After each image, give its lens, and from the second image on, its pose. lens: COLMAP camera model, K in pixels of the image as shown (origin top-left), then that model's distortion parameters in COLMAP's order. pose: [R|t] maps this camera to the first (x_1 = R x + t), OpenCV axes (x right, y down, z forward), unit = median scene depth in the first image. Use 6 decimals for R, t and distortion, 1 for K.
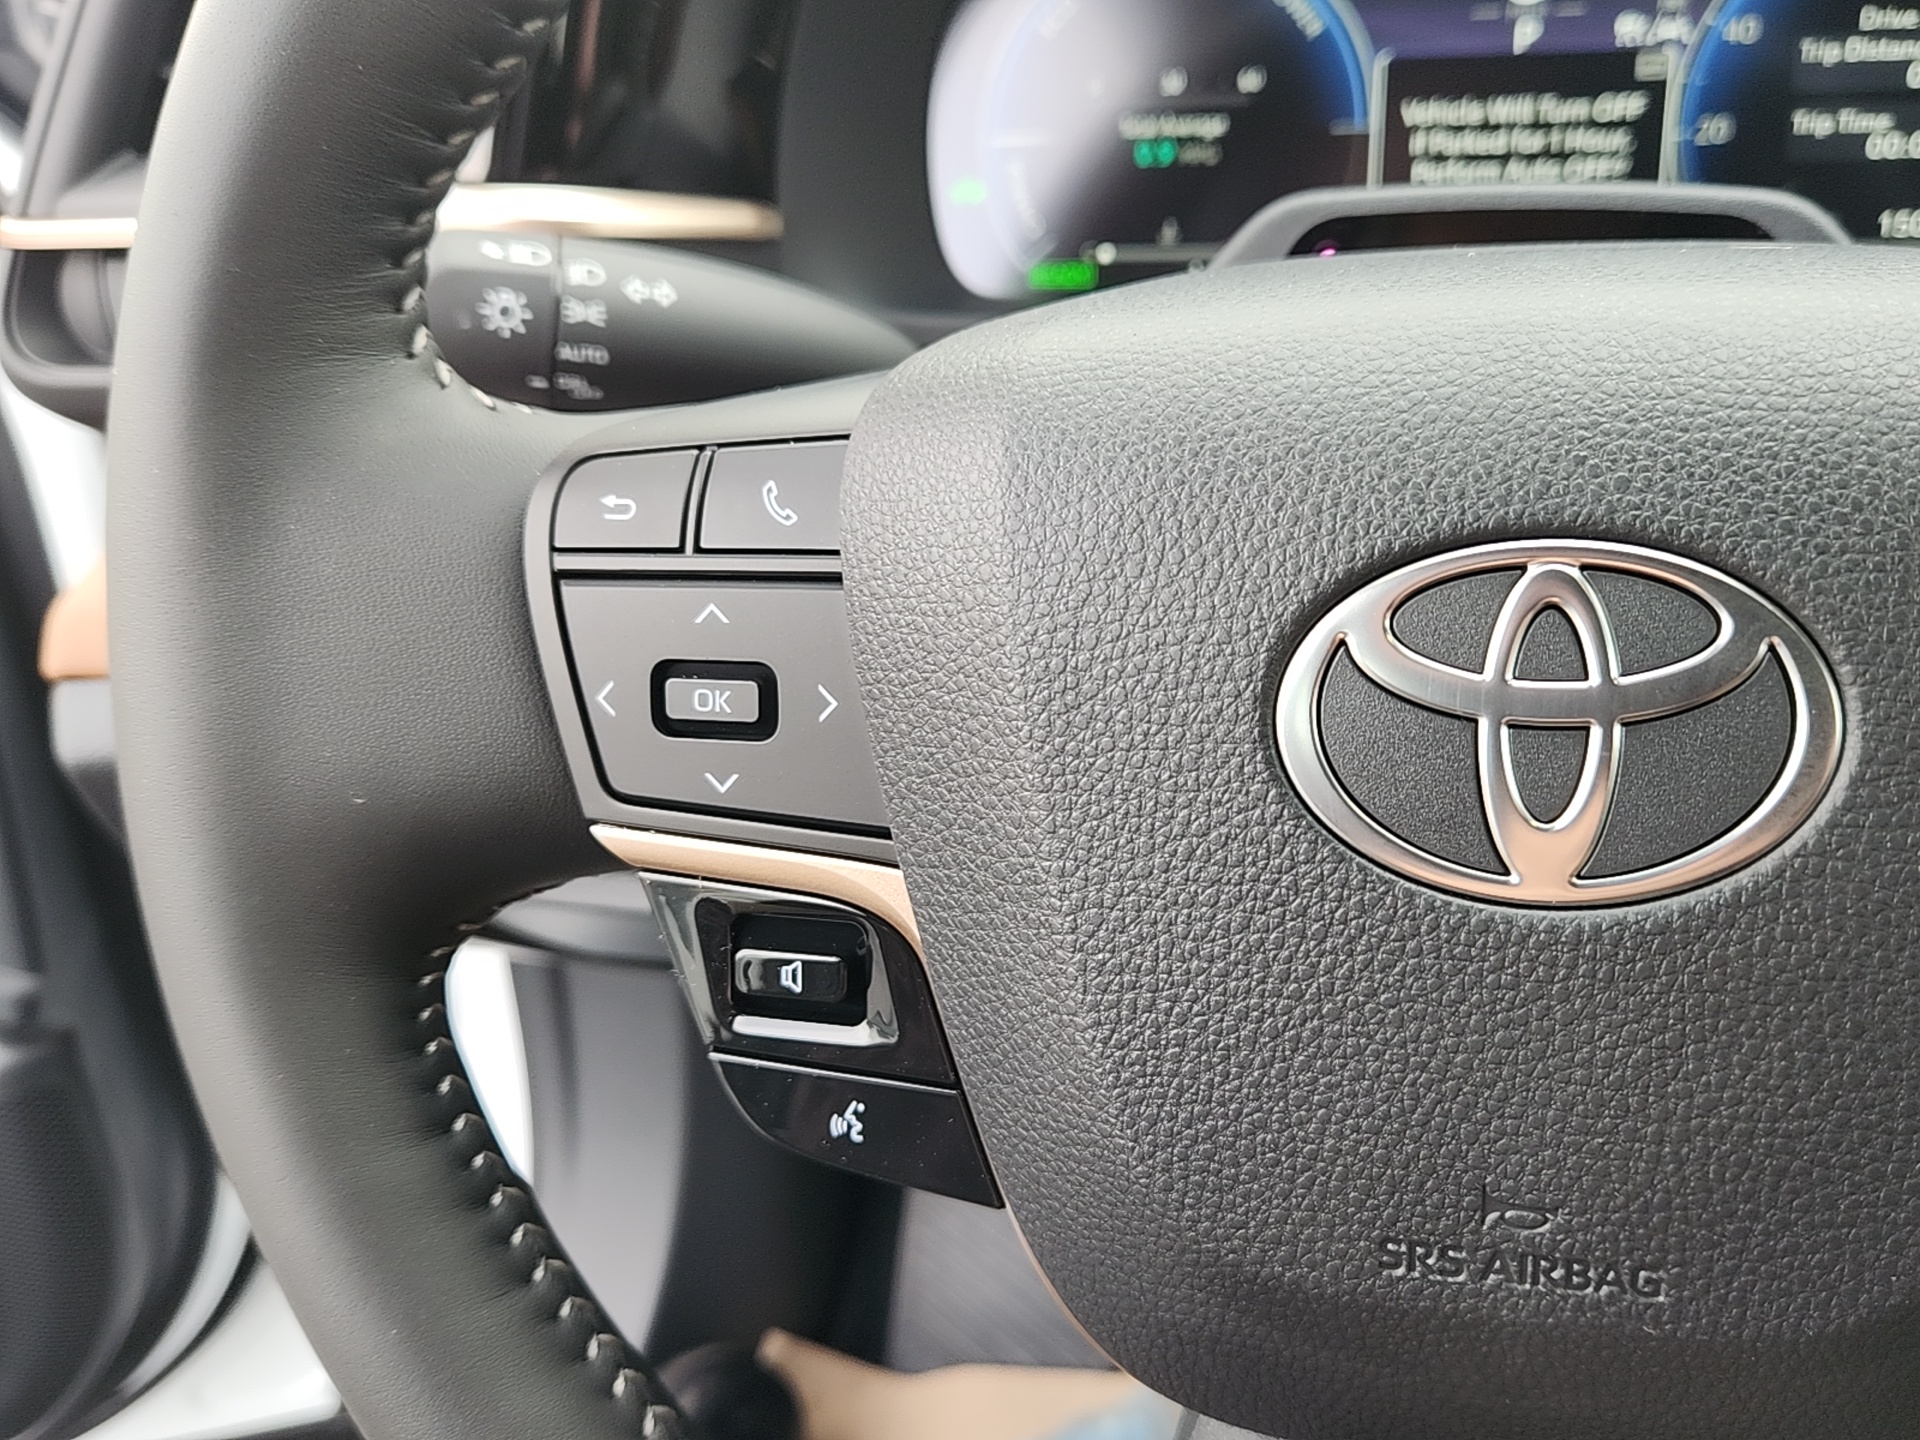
lens RADIAL K [[1665.3, 0, 999.3], [0, 1665.3, 712.6], [0, 0, 1]] dist [0.062625, -0.086033]
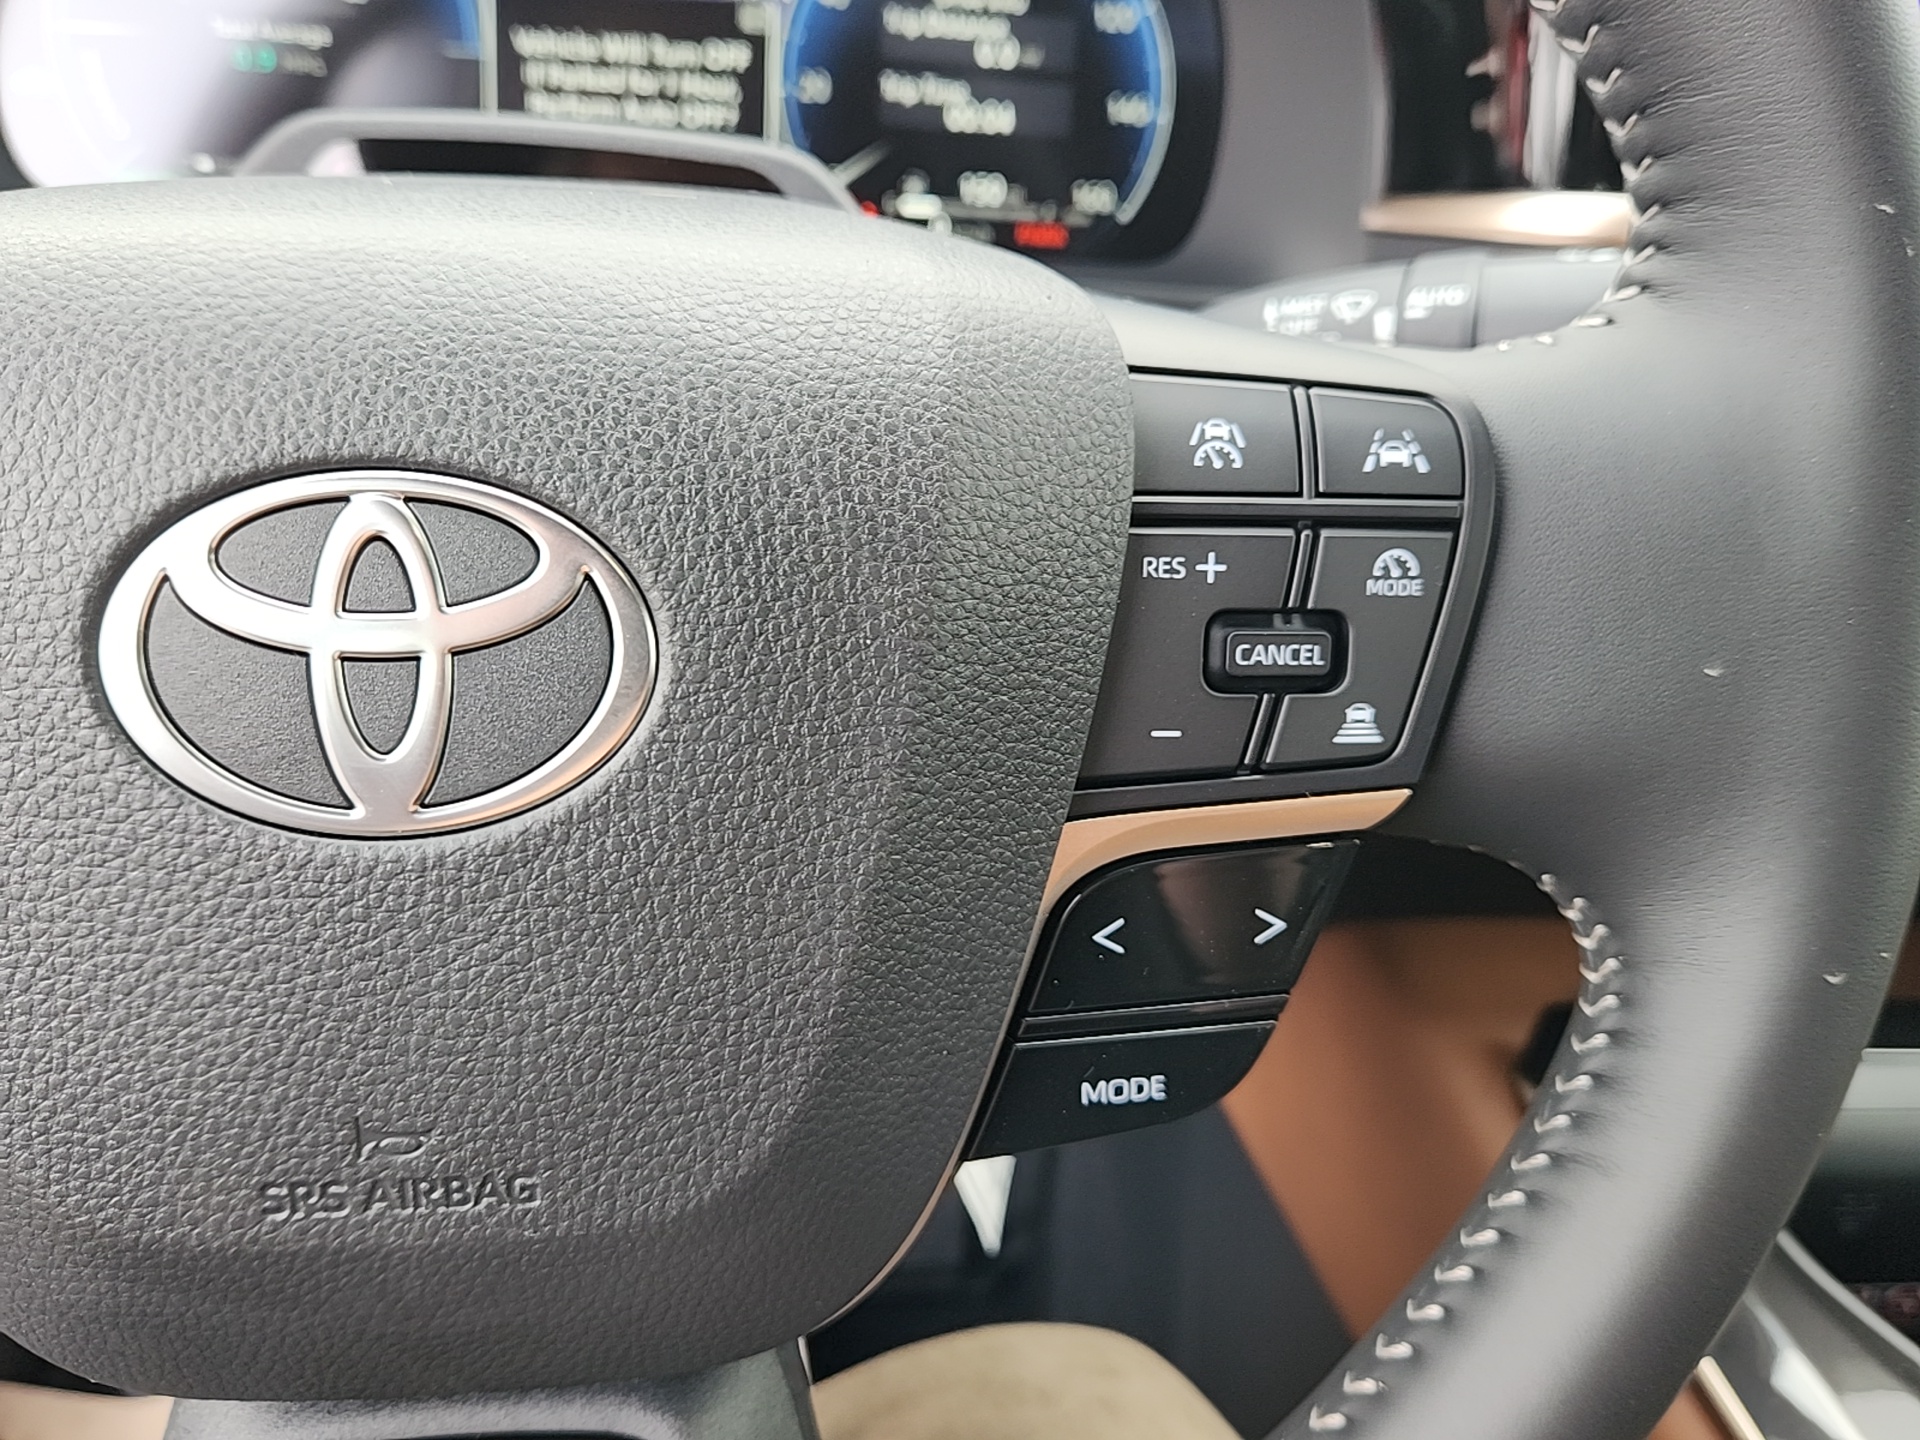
lens RADIAL K [[1665.3, 0, 999.3], [0, 1665.3, 712.6], [0, 0, 1]] dist [0.062625, -0.086033]
pose [[0.938667, -0.044869, 0.341894, 0.318327], [0.033346, 0.998663, 0.039510, 0.013108], [-0.343209, -0.025686, 0.938908, -0.068424]]
